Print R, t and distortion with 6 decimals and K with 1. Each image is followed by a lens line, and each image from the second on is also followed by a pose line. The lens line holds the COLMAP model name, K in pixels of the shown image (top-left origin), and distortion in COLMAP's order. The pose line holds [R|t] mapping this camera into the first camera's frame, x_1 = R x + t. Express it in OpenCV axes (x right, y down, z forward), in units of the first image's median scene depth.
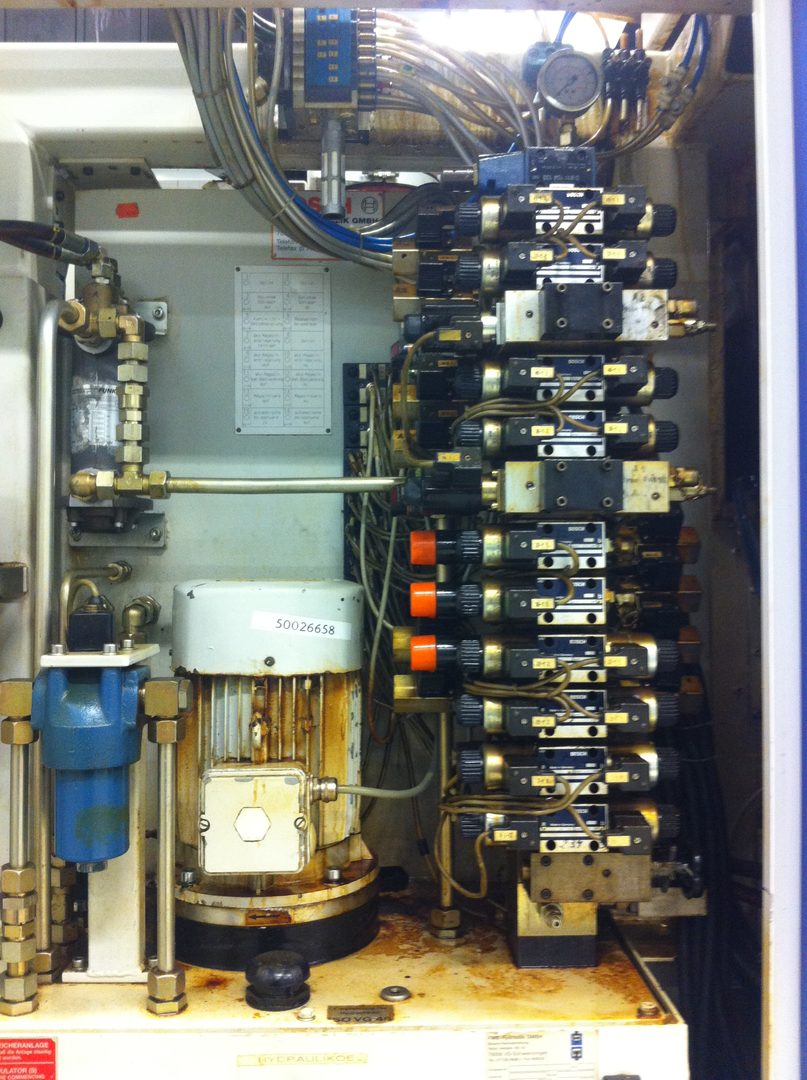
lens RADIAL K [[1048.7, 0, 403.5], [0, 1048.7, 540.0], [0, 0, 1]] dist [0.053374, -0.224708]
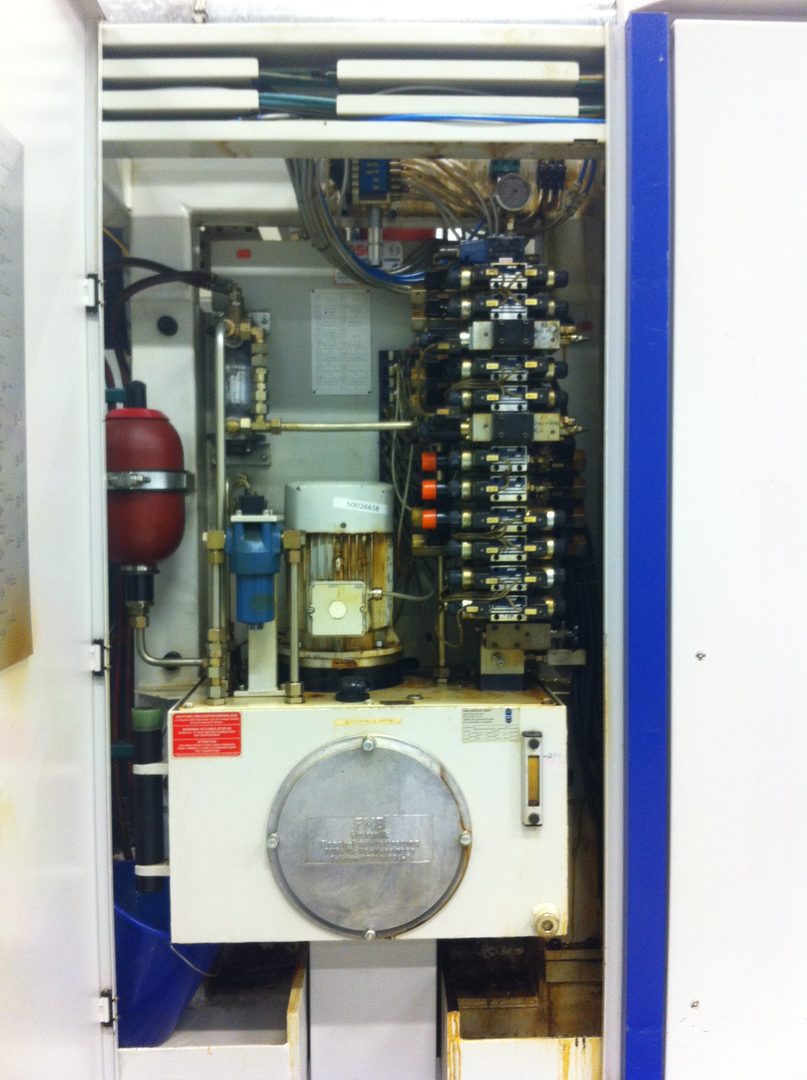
lens RADIAL K [[1048.7, 0, 403.5], [0, 1048.7, 540.0], [0, 0, 1]] dist [0.053374, -0.224708]
pose [[0.999997, -0.001943, -0.001239, -0.023273], [0.002010, 0.998391, 0.056673, 0.040549], [0.001127, -0.056675, 0.998392, -0.813087]]
